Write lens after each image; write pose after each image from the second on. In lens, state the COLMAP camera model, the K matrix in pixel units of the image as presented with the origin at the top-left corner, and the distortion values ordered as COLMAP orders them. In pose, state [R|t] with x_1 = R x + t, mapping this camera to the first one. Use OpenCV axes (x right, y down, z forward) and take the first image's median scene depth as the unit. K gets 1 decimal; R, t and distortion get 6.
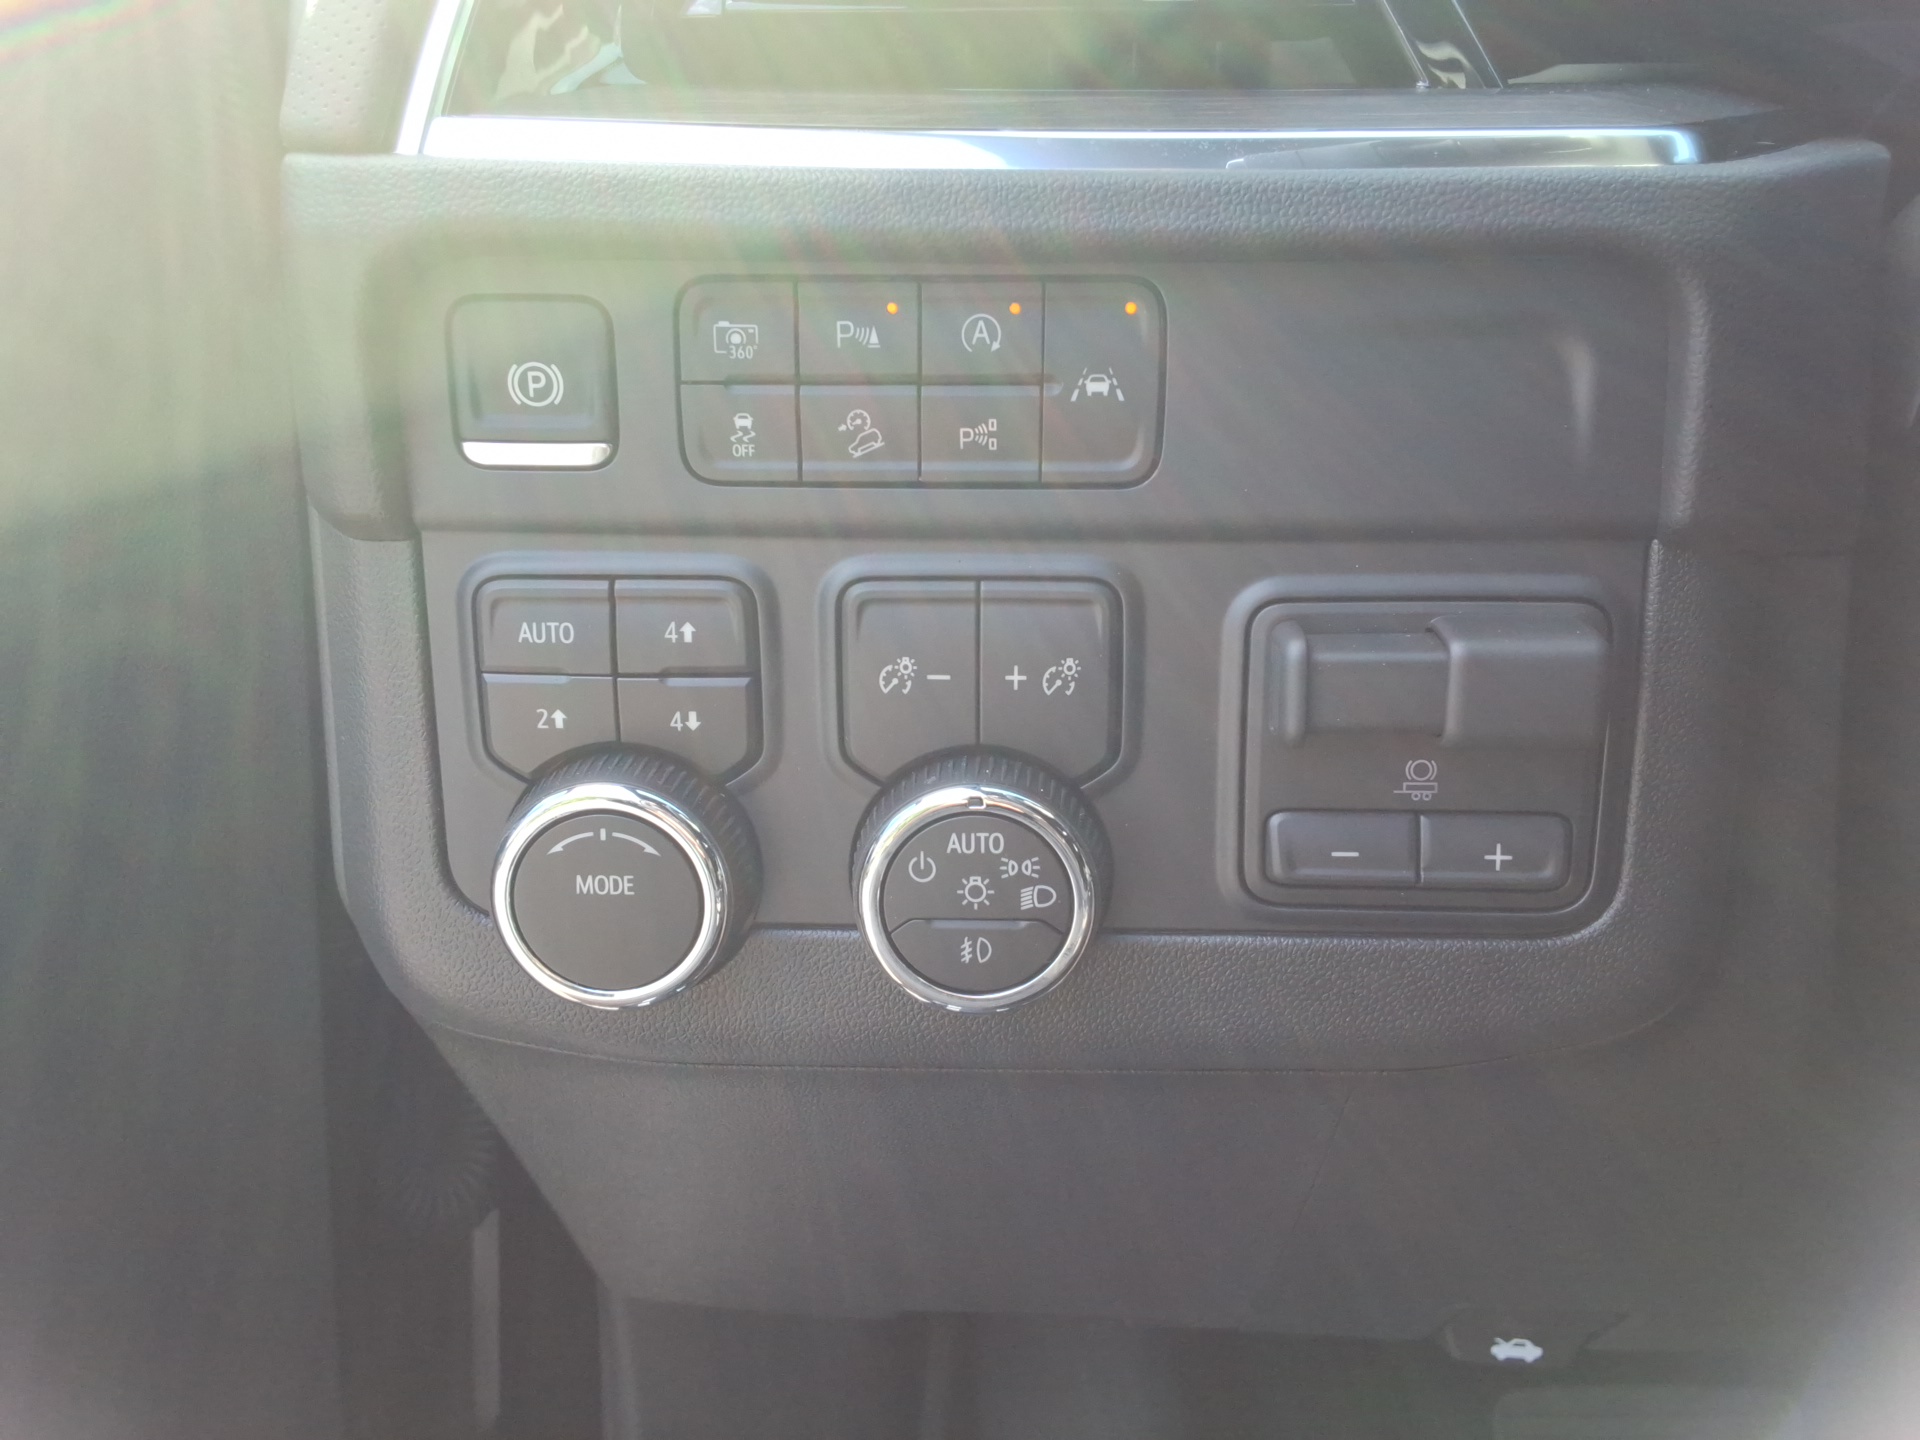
lens RADIAL K [[1538.3, 0, 1010.6], [0, 1538.3, 694.4], [0, 0, 1]] dist [0.091775, -0.144321]
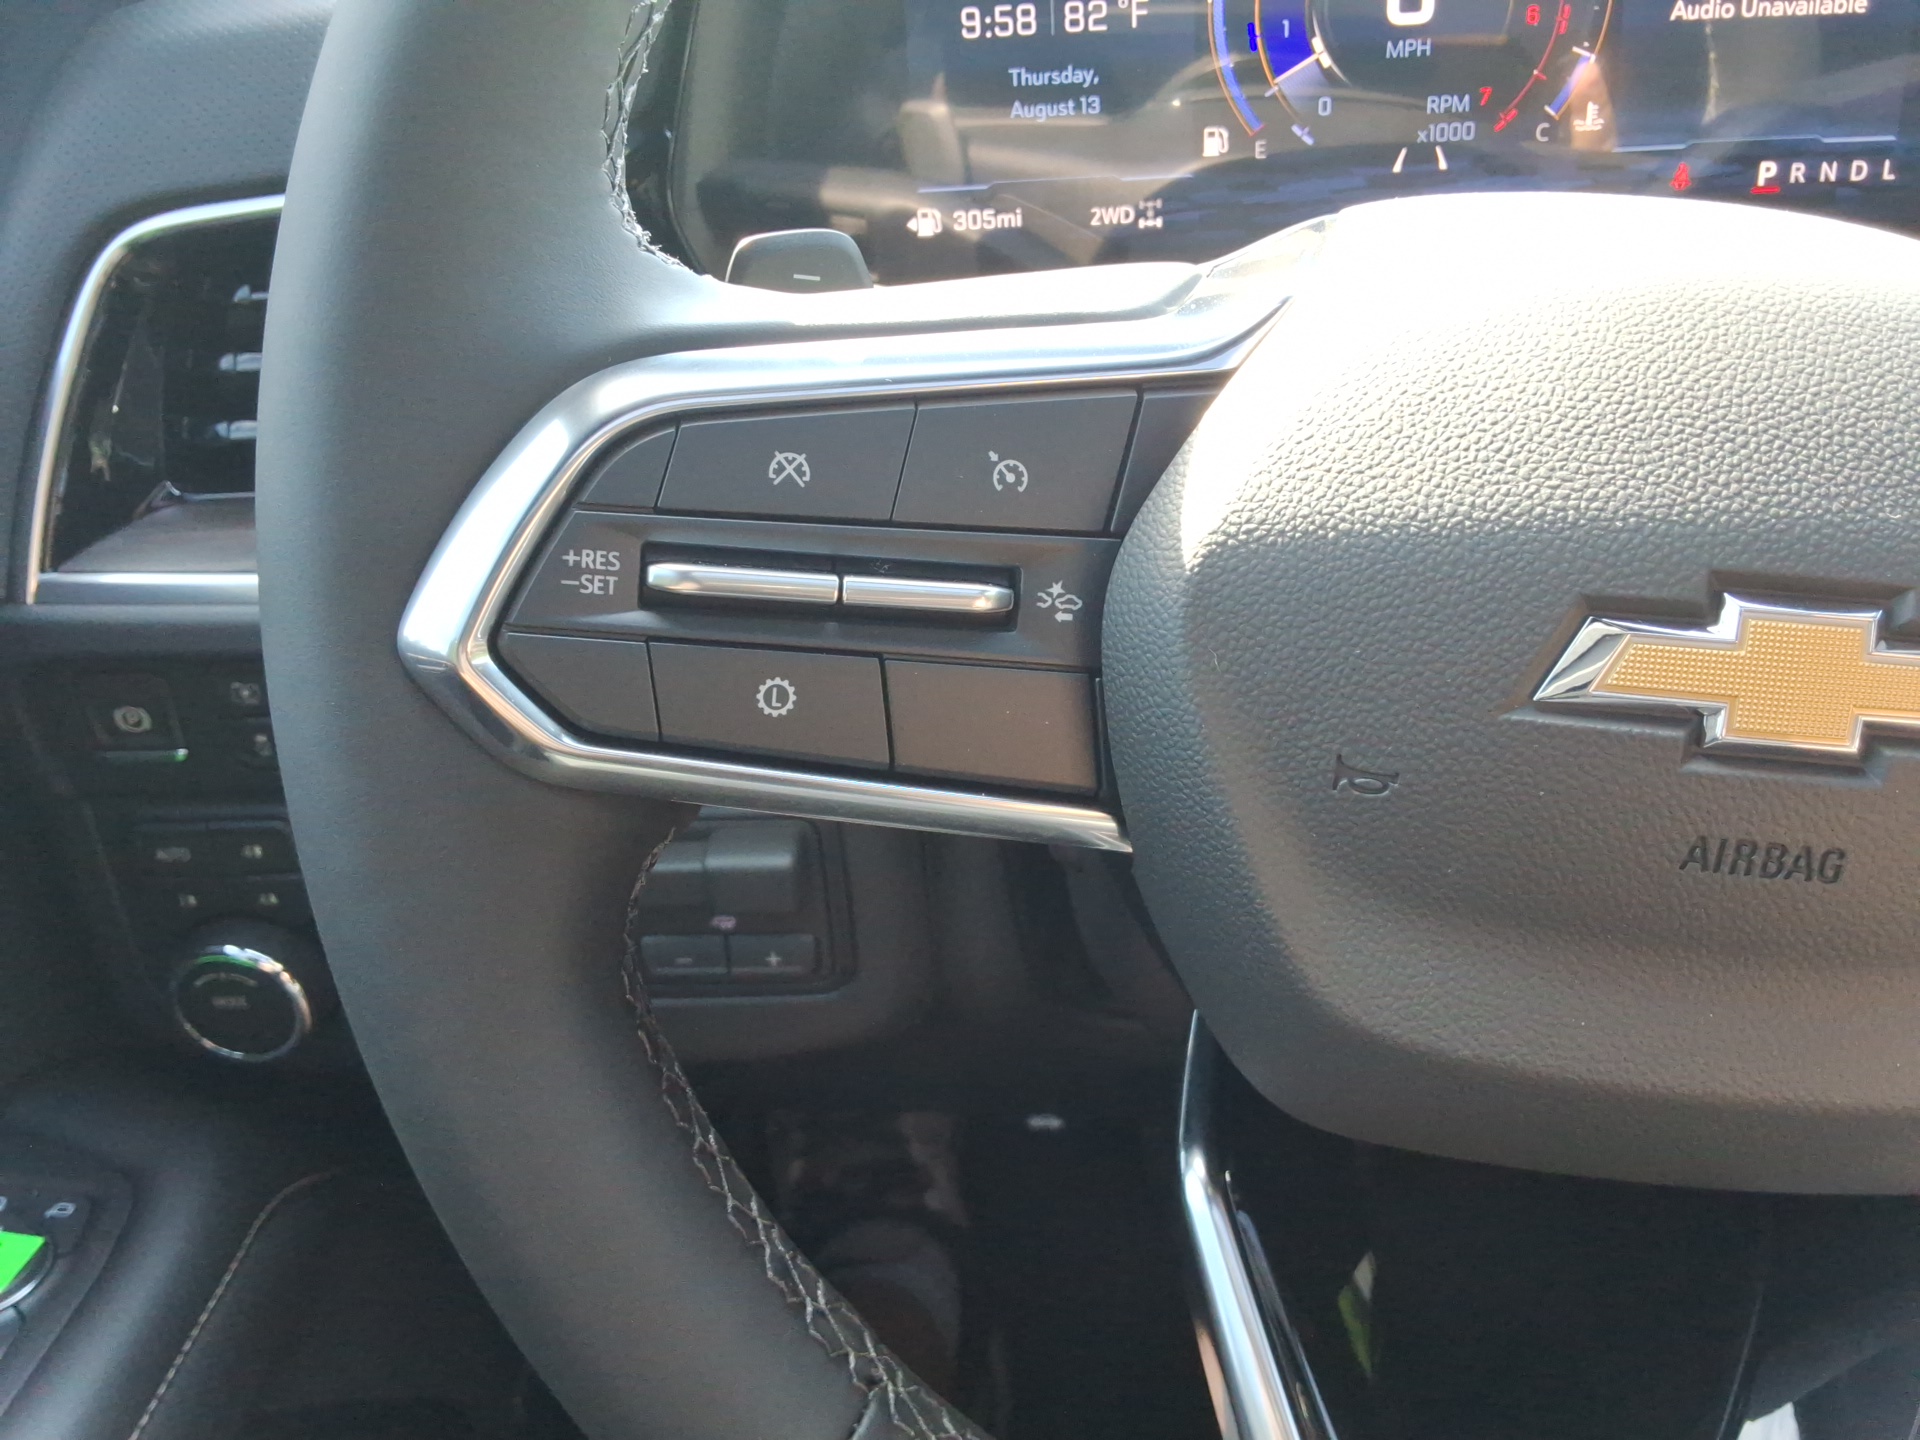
lens RADIAL K [[1538.3, 0, 955.1], [0, 1538.3, 700.7], [0, 0, 1]] dist [0.091775, -0.144321]
pose [[0.997383, -0.043446, -0.057796, 0.614045], [0.056391, 0.967705, 0.245697, -0.548764], [0.045255, -0.248313, 0.967622, -0.495228]]
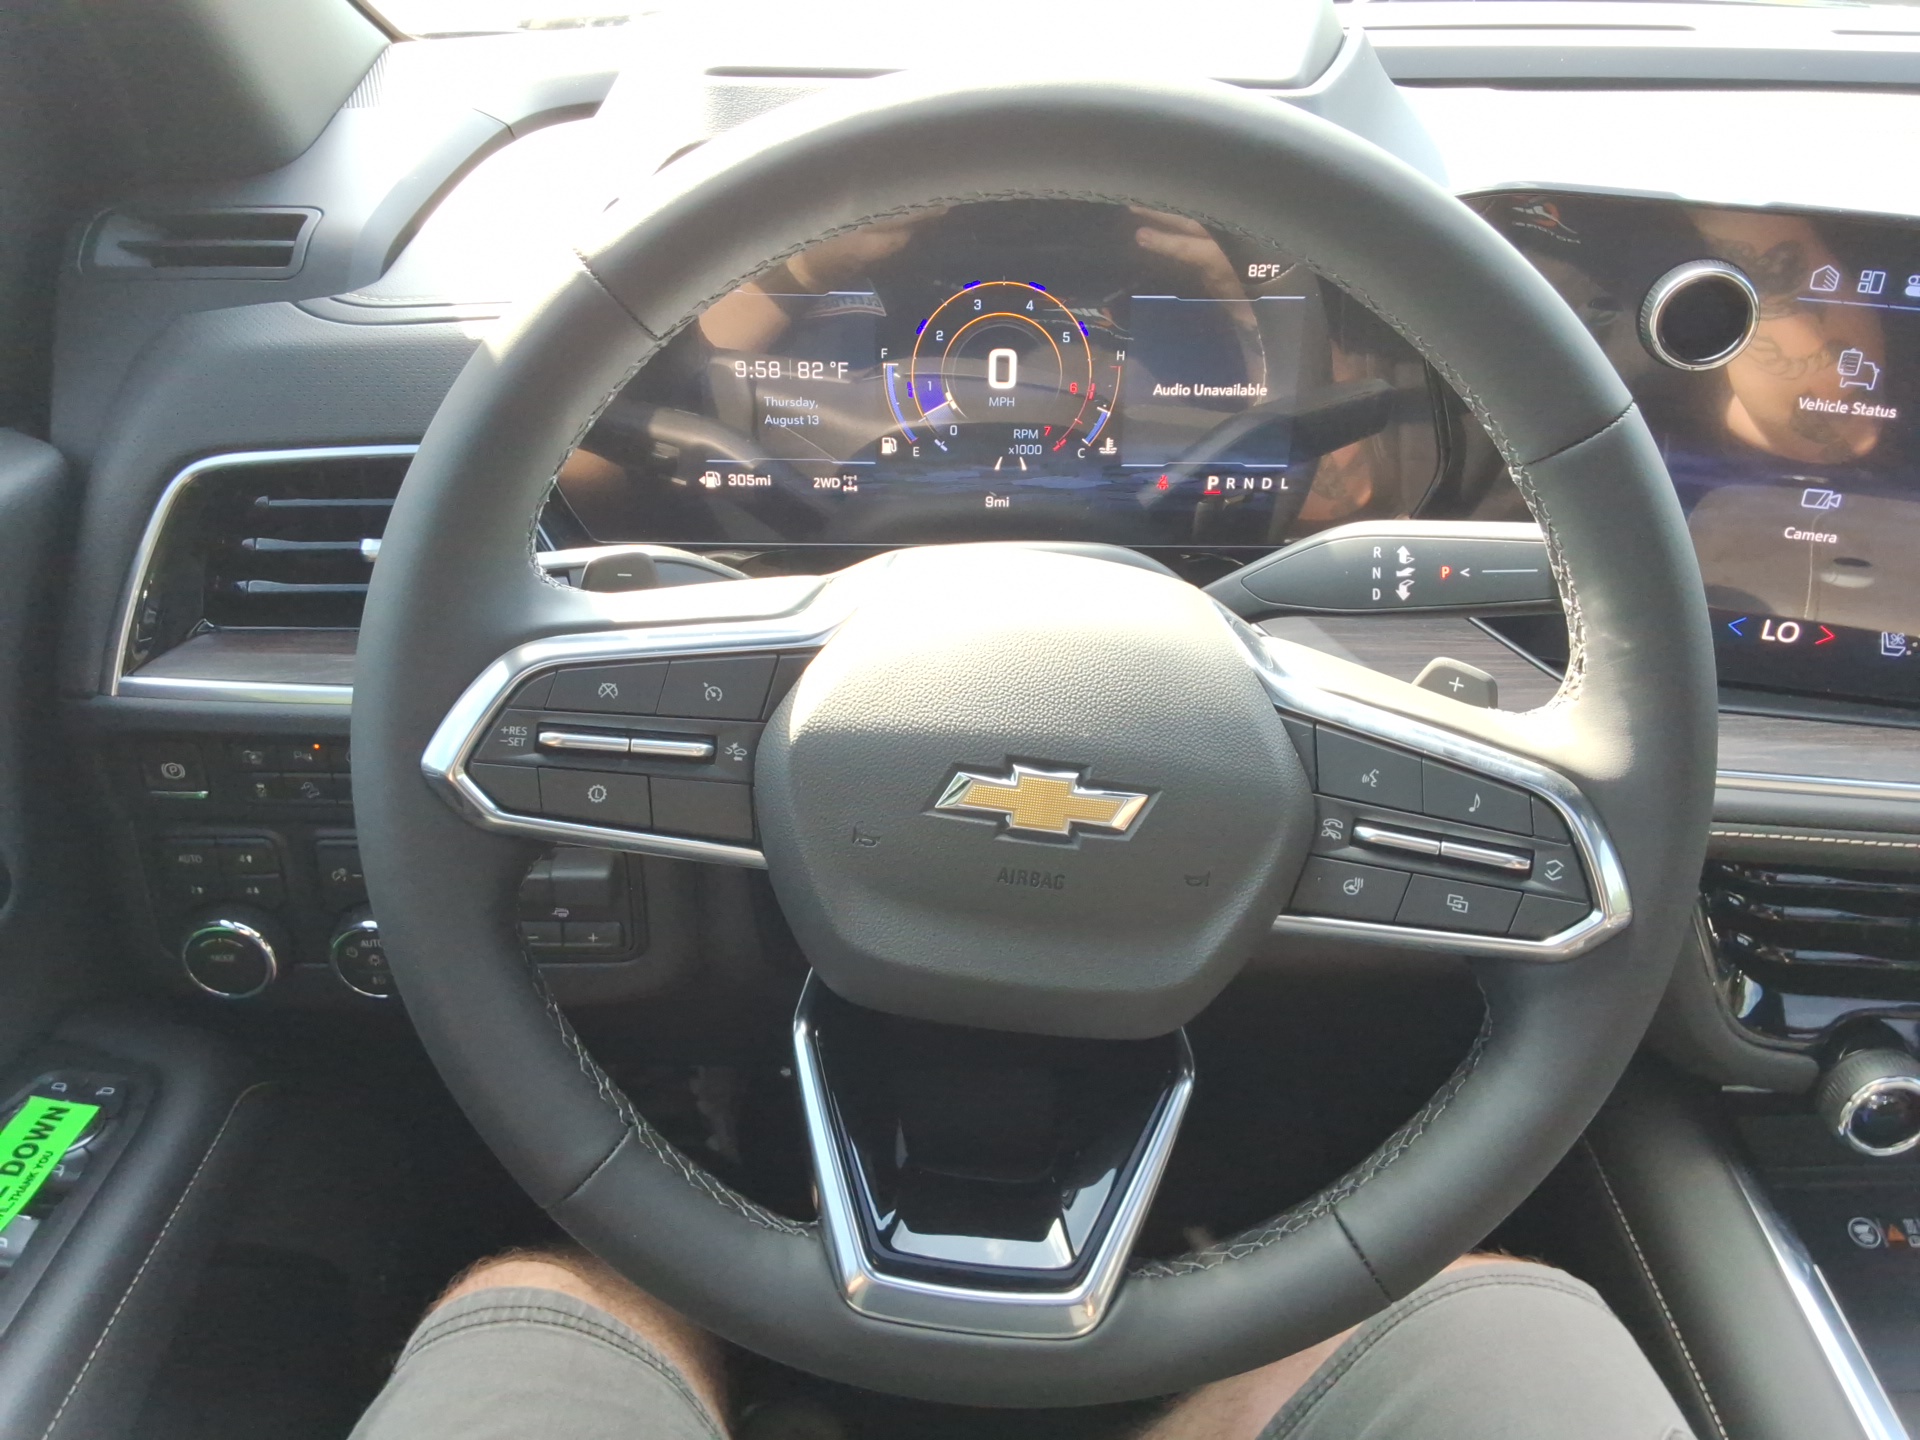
lens RADIAL K [[1607.2, 0, 994.1], [0, 1607.2, 690.0], [0, 0, 1]] dist [0.080368, -0.090949]
pose [[0.998381, -0.004324, 0.056713, 0.823128], [-0.008727, 0.973651, 0.227874, -0.898534], [-0.056204, -0.228000, 0.972038, -1.511552]]
